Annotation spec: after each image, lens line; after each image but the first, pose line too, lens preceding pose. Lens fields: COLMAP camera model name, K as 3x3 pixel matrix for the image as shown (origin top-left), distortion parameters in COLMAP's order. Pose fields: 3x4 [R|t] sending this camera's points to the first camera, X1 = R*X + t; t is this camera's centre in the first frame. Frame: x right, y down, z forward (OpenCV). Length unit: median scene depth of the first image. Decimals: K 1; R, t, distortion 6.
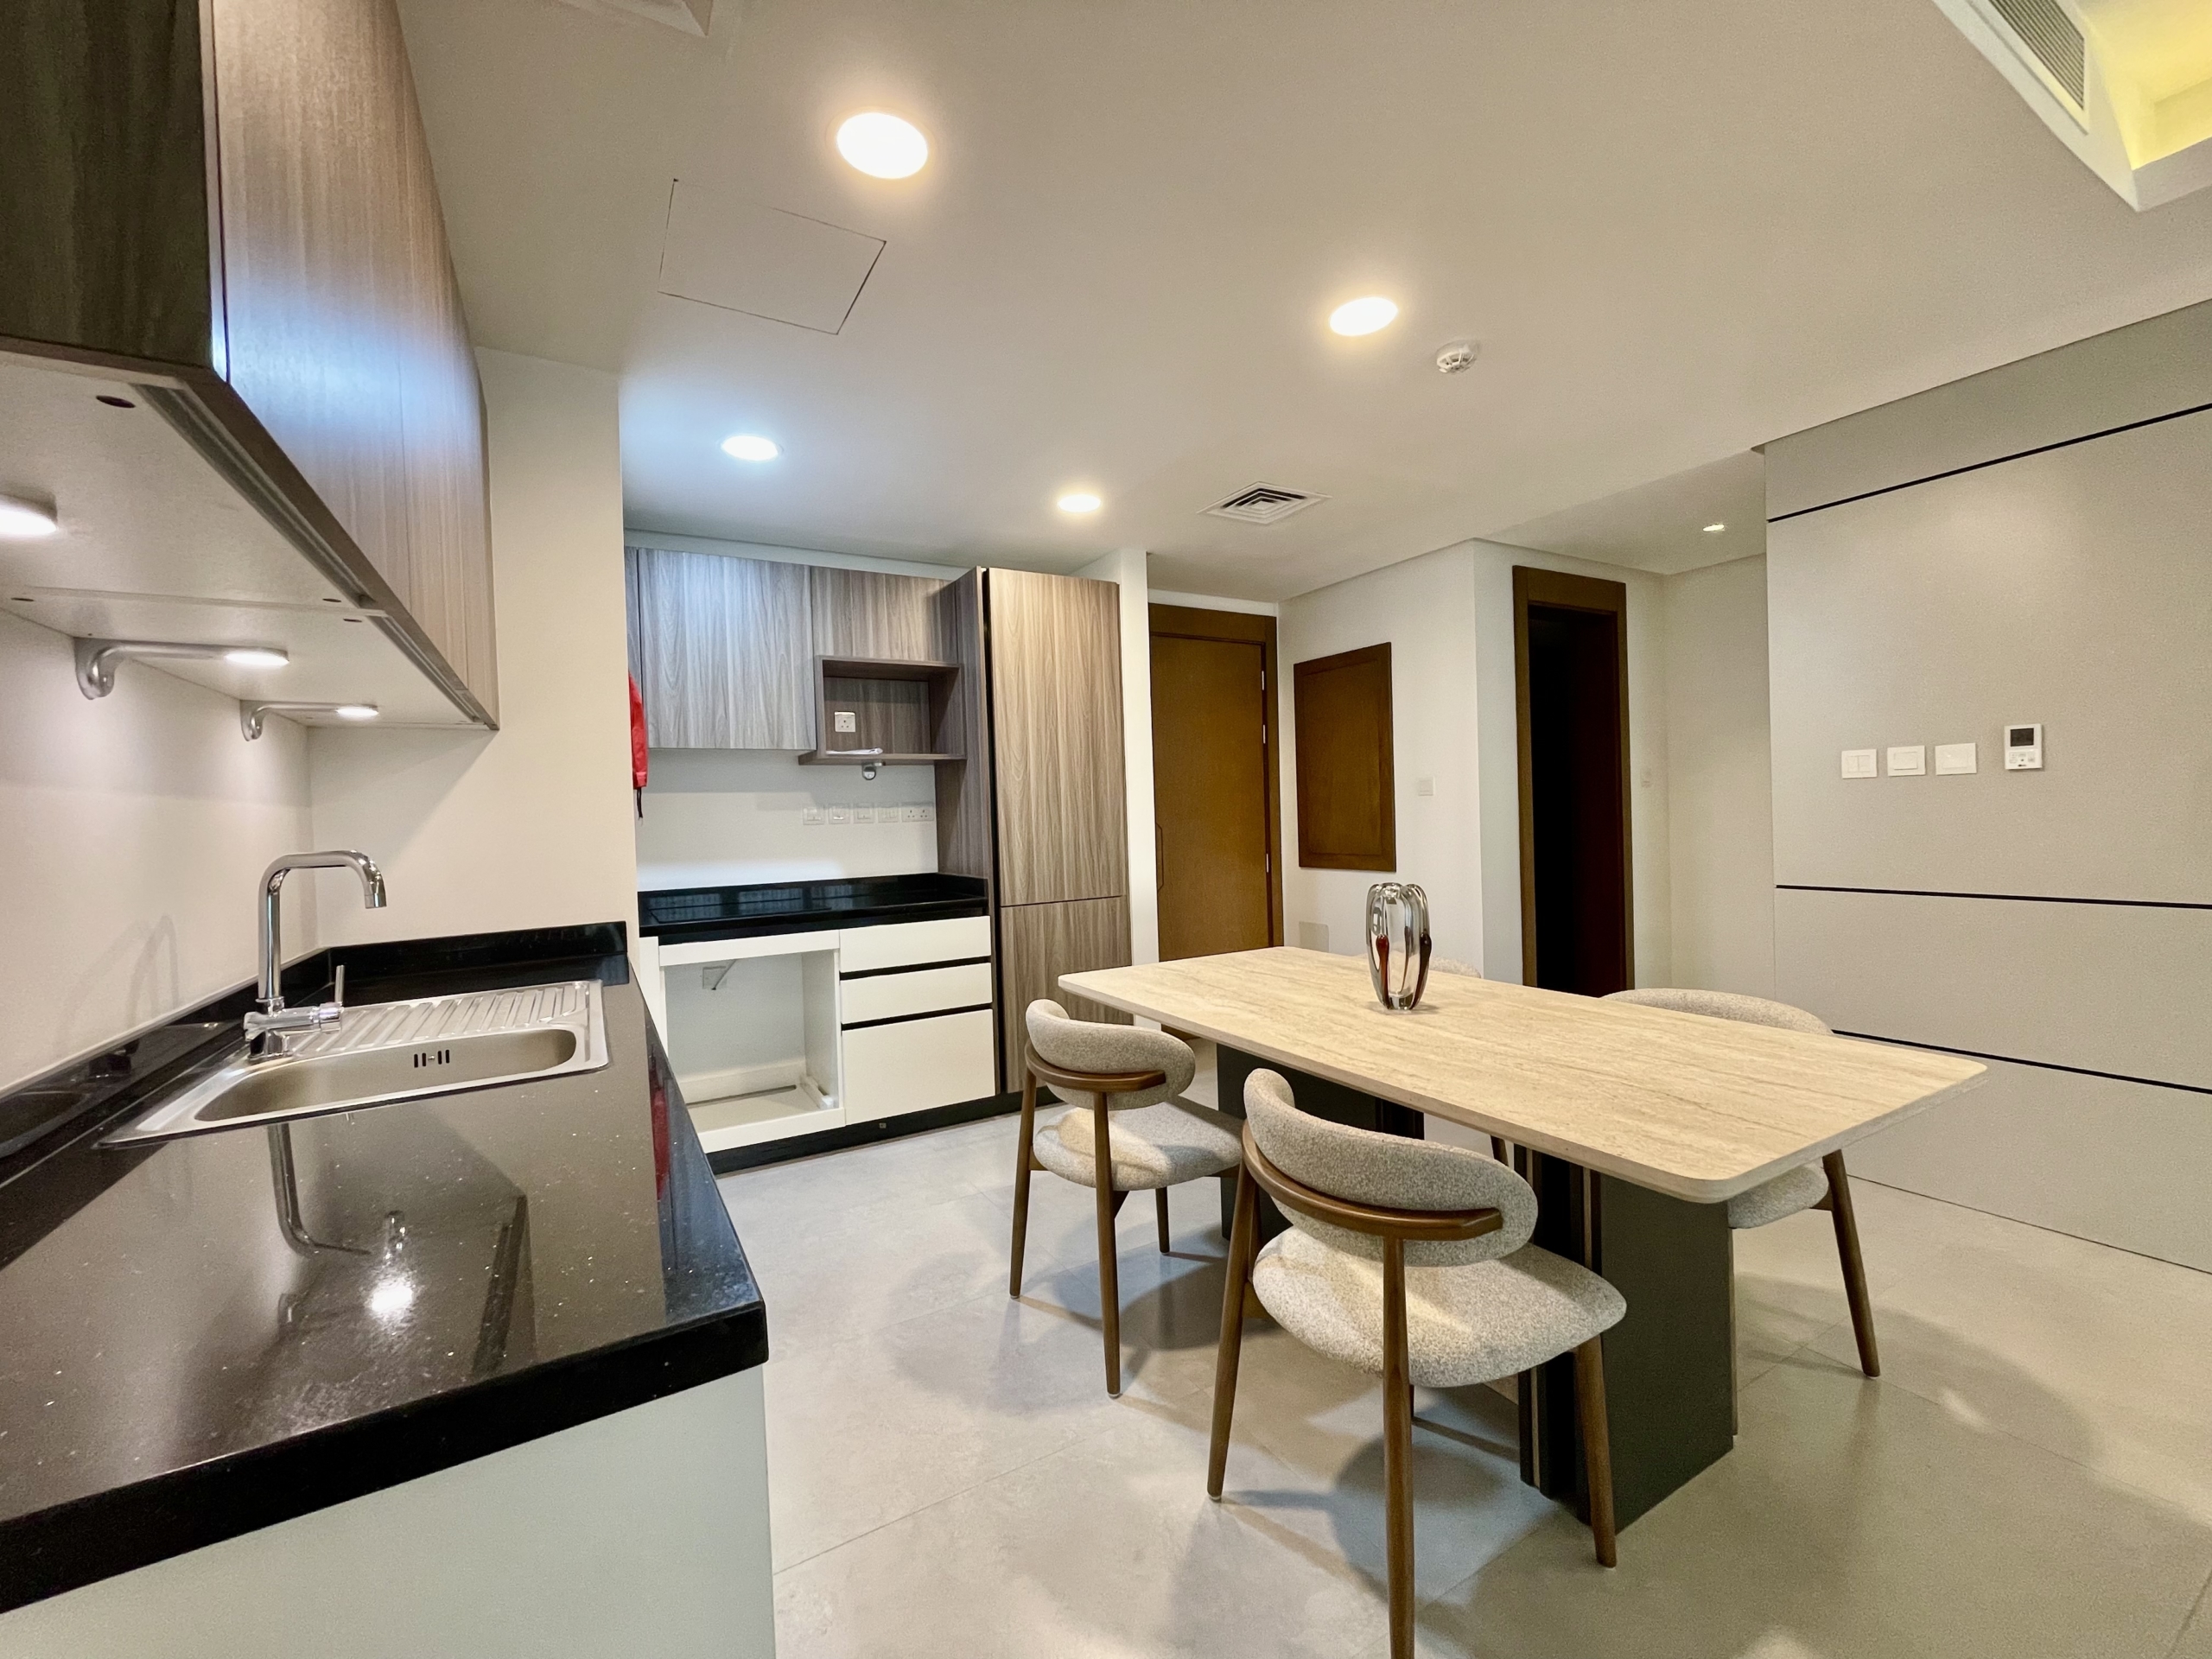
lens RADIAL K [[891.5, 0, 1106.0], [0, 891.5, 829.5], [0, 0, 1]] dist [0.000363, 0.000002]
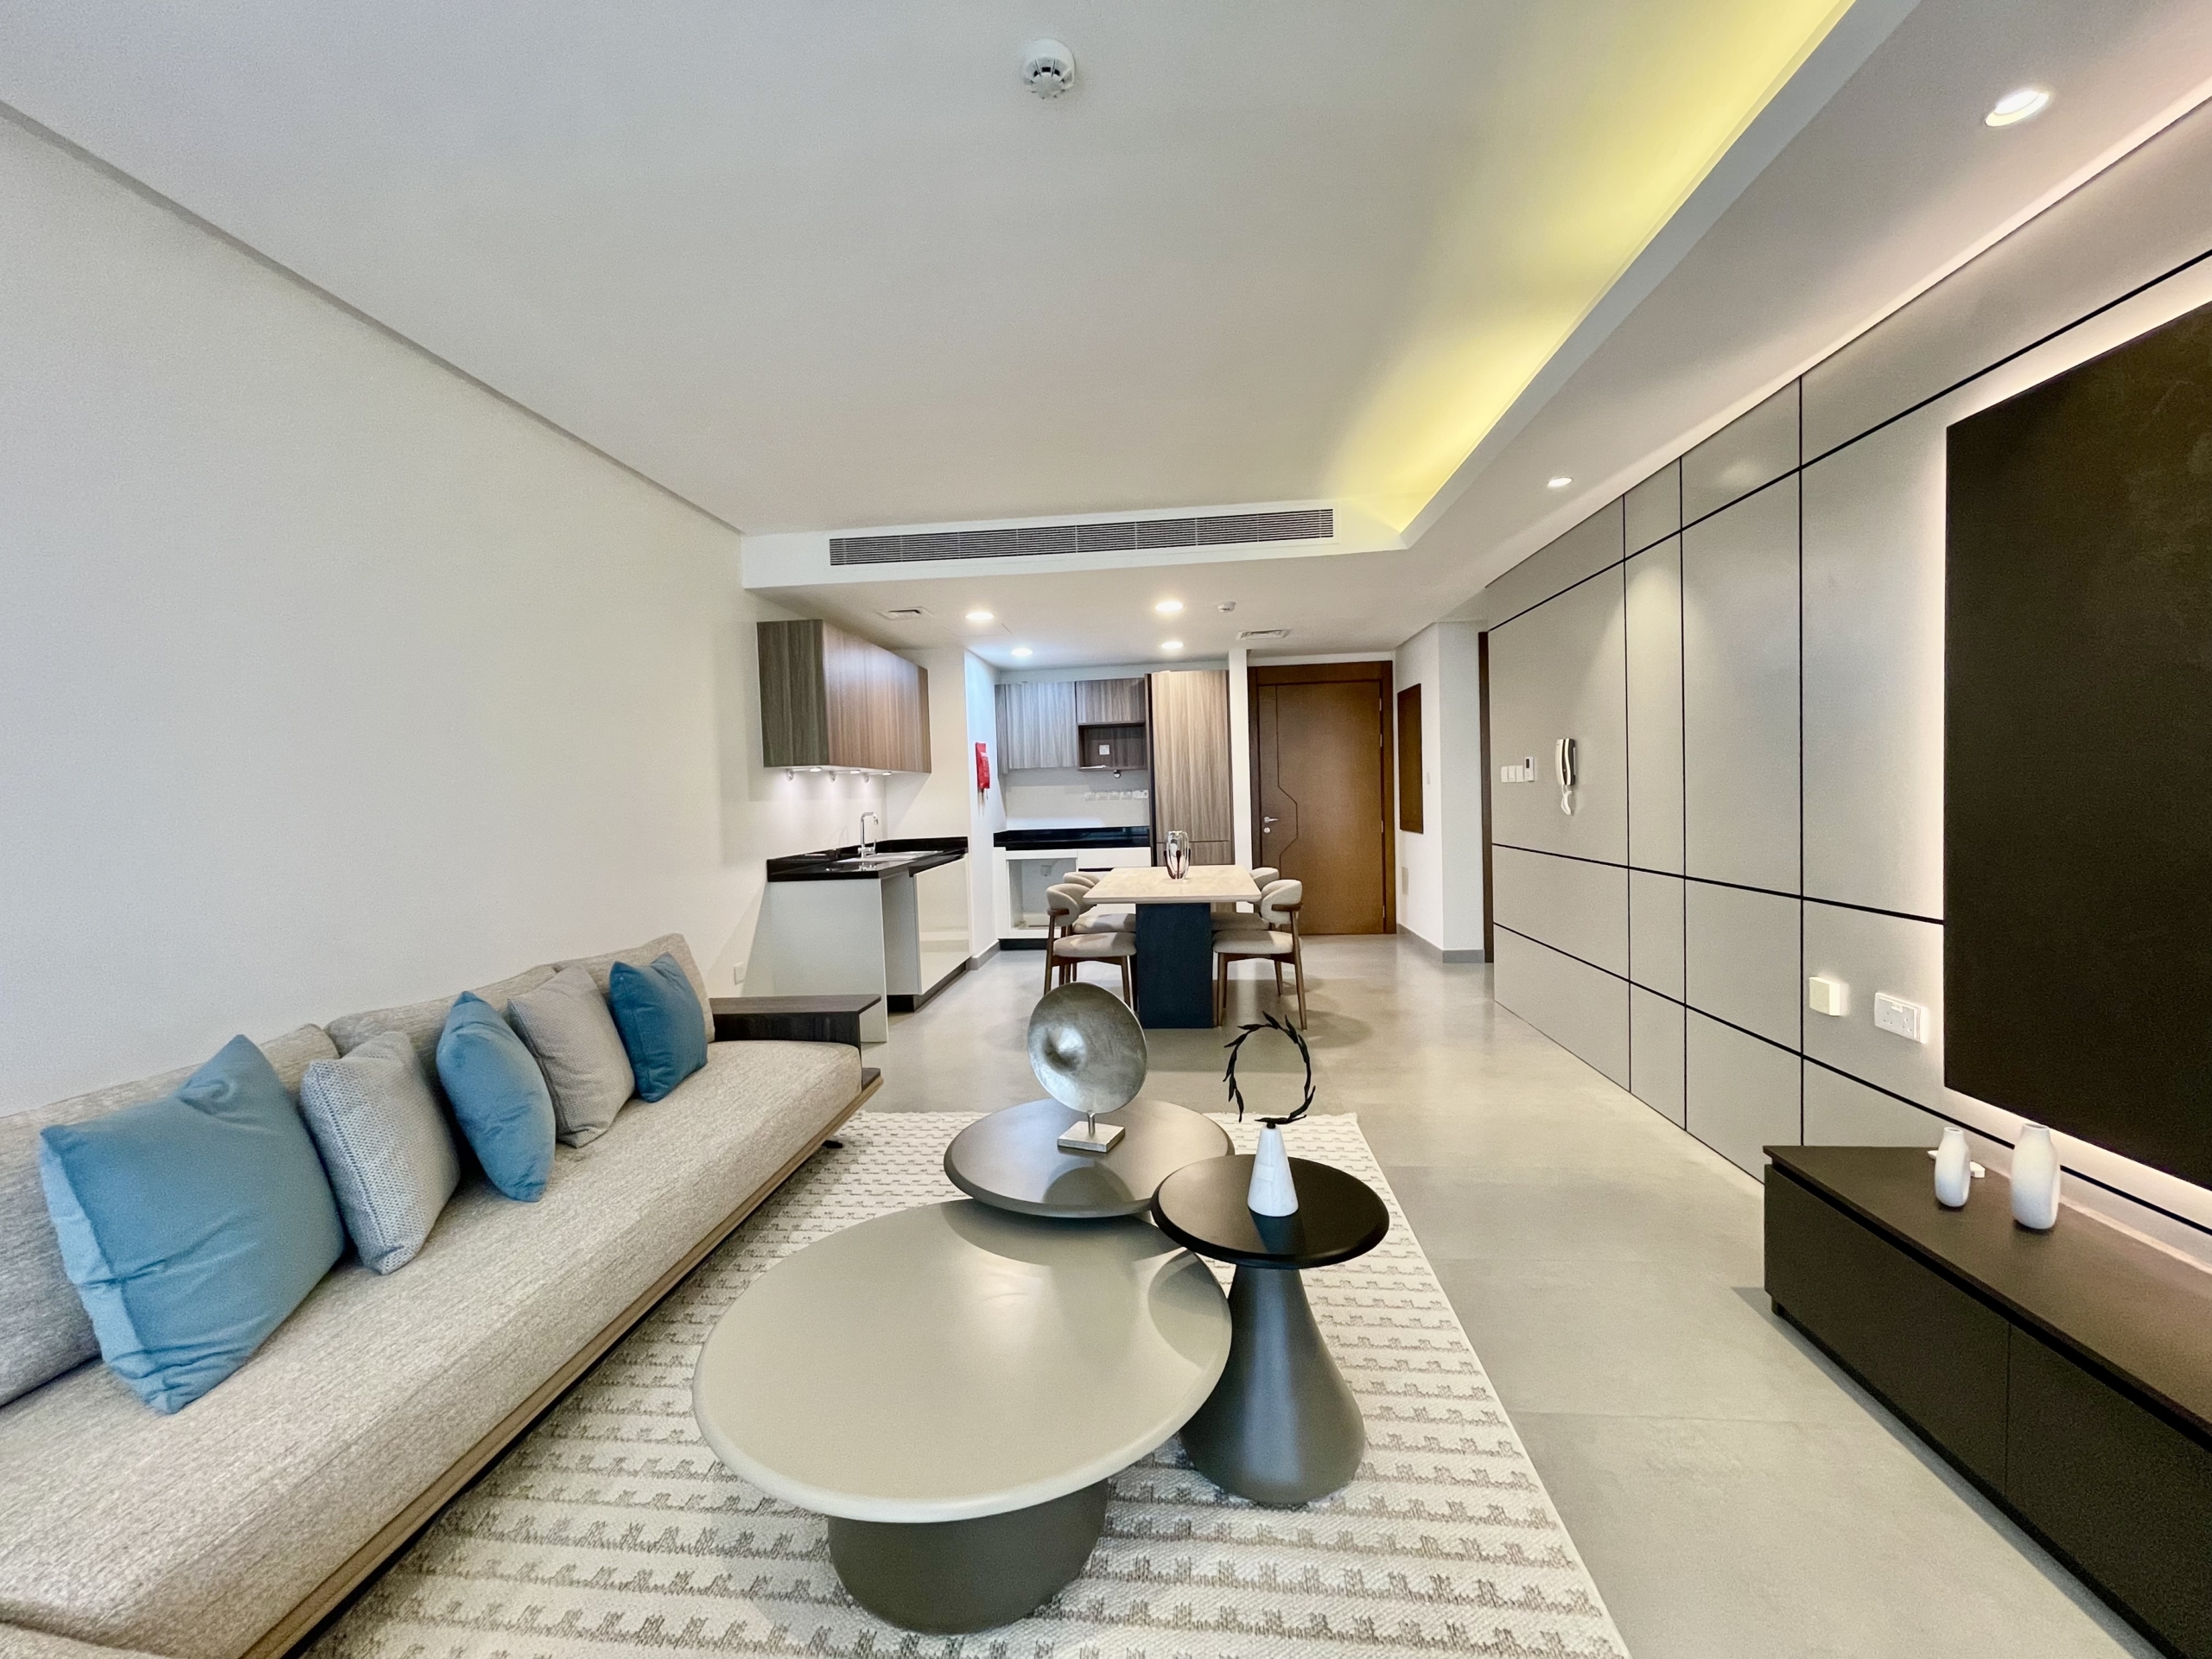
lens RADIAL K [[891.5, 0, 1106.0], [0, 891.5, 829.5], [0, 0, 1]] dist [0.000363, 0.000002]
pose [[0.810164, 0.028441, -0.585512, 0.962863], [-0.003123, 0.999018, 0.044207, -0.031535], [0.586194, -0.033986, 0.809457, -0.687593]]
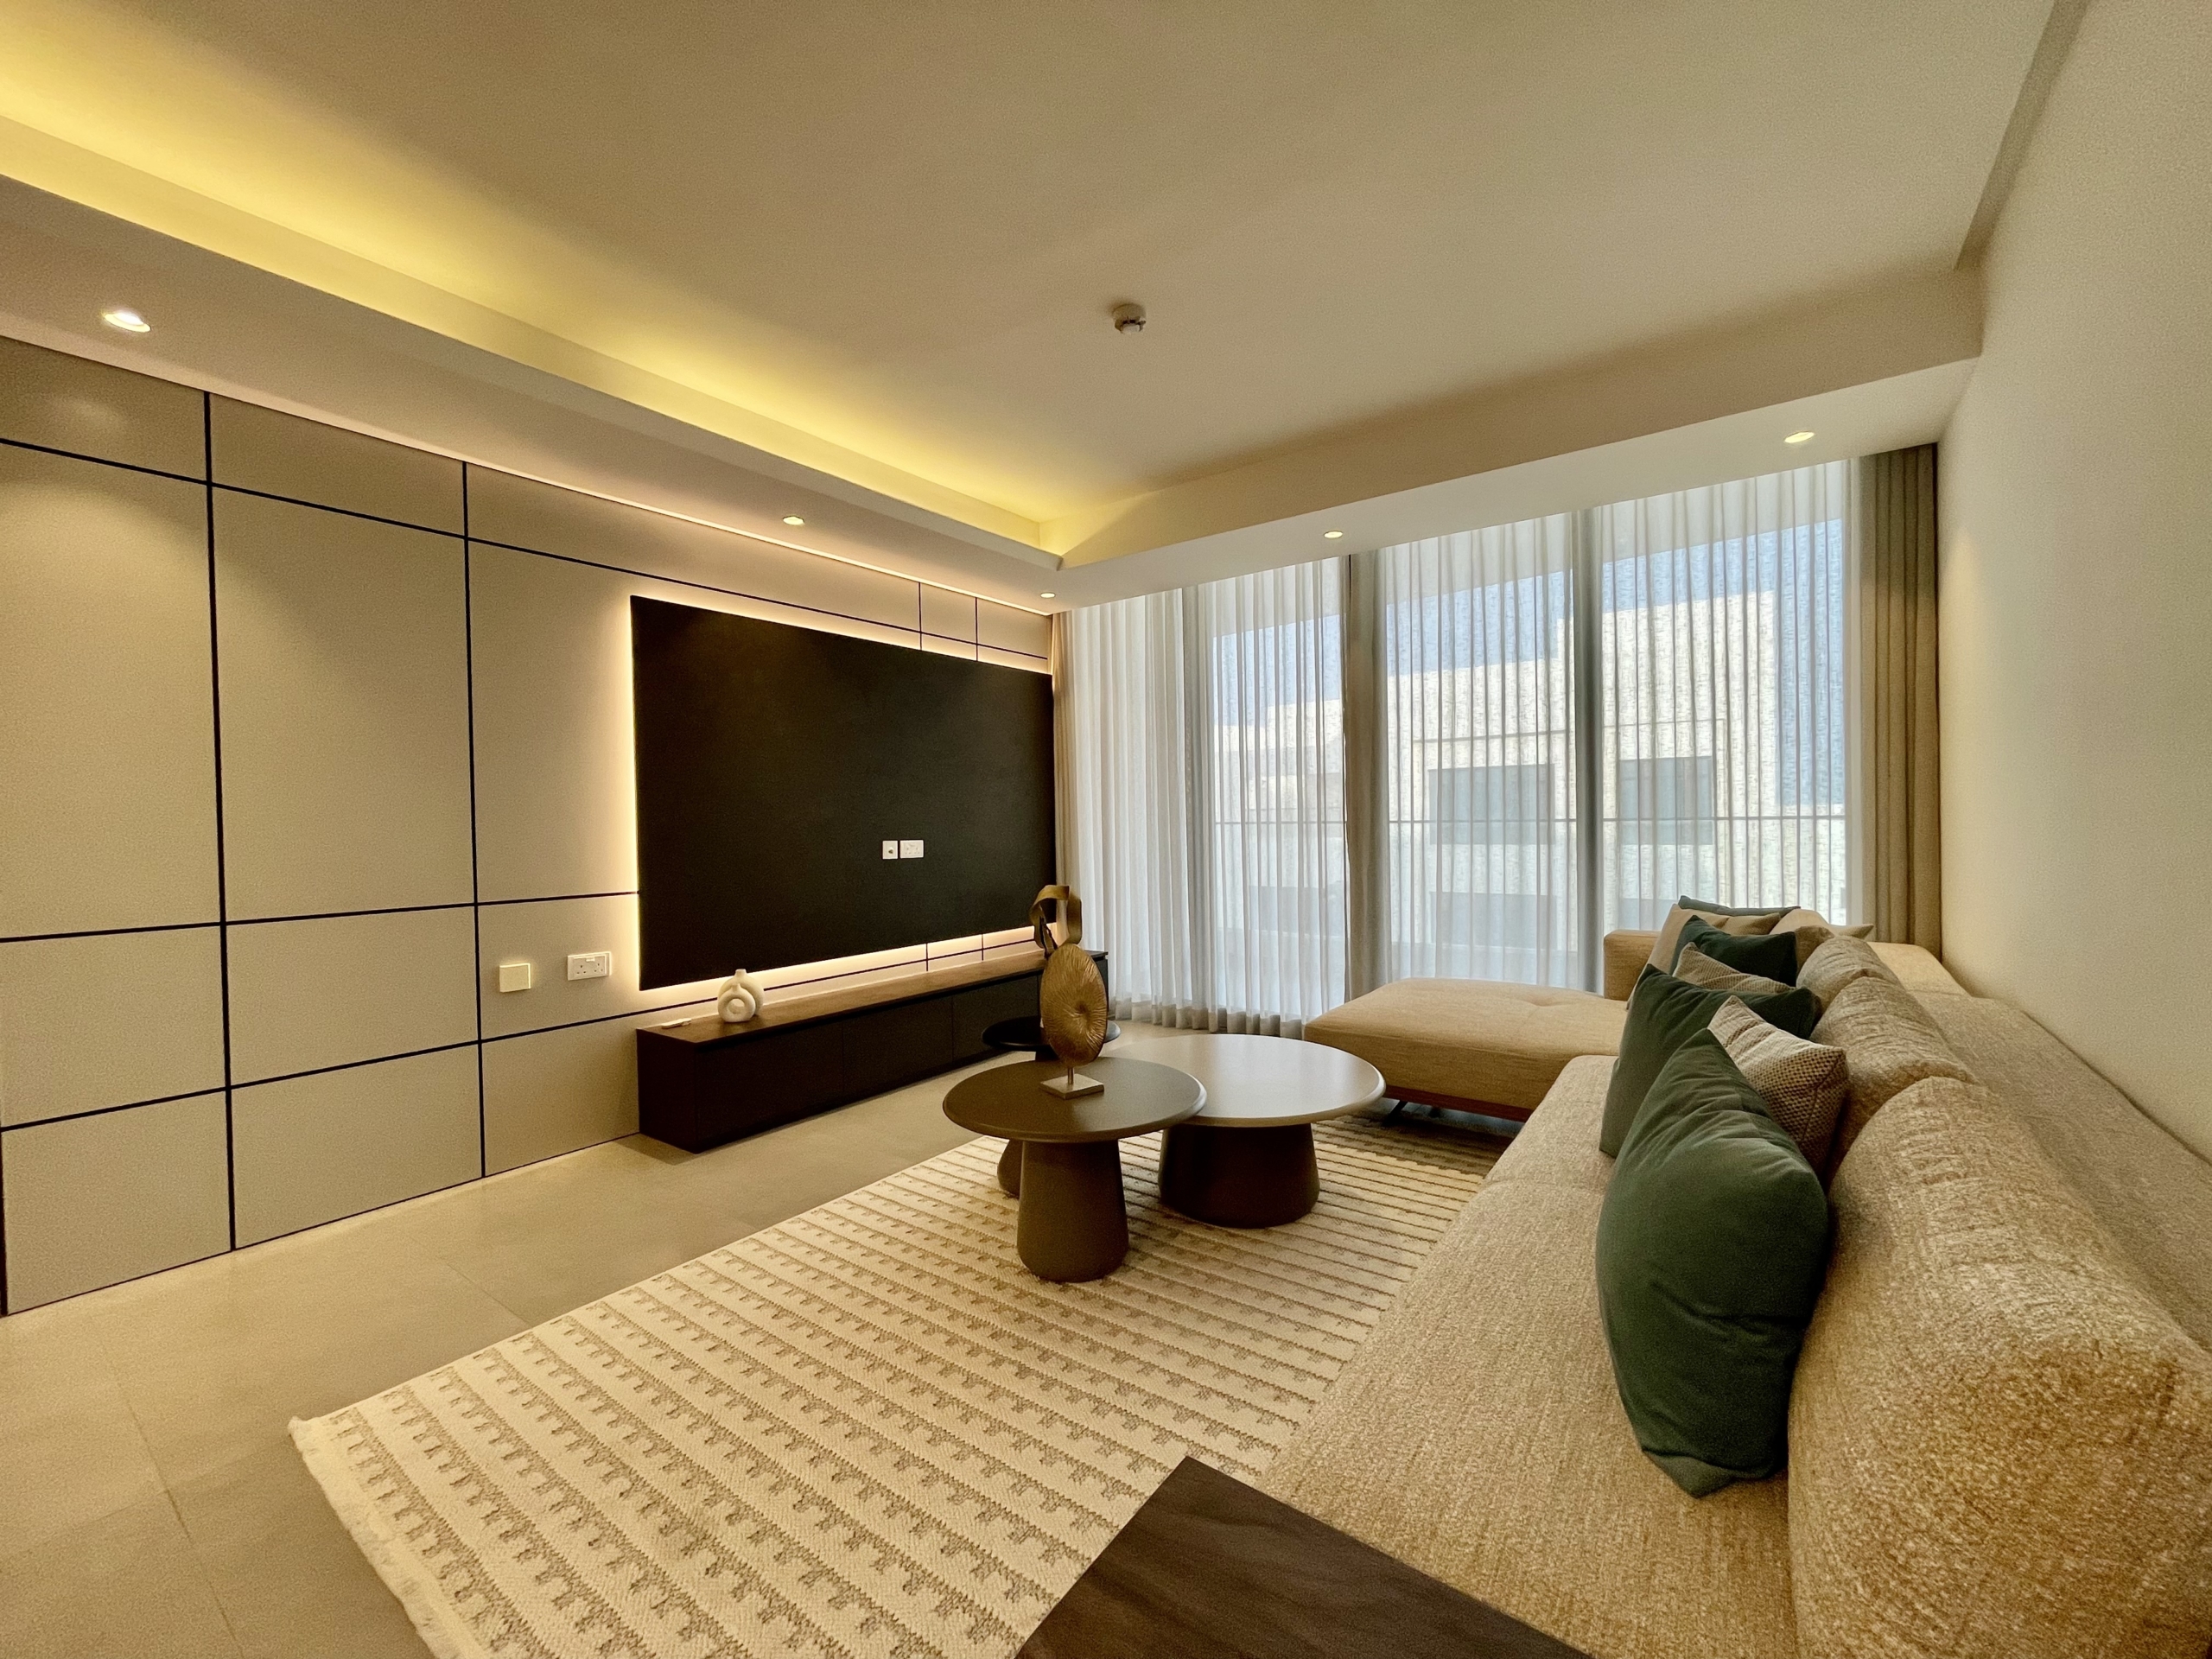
lens RADIAL K [[891.5, 0, 1106.0], [0, 891.5, 829.5], [0, 0, 1]] dist [0.000363, 0.000002]
pose [[-0.398489, 0.026683, 0.916785, -0.641296], [0.044399, 0.998966, -0.009776, 0.050687], [-0.916098, 0.036808, -0.399262, 0.473736]]
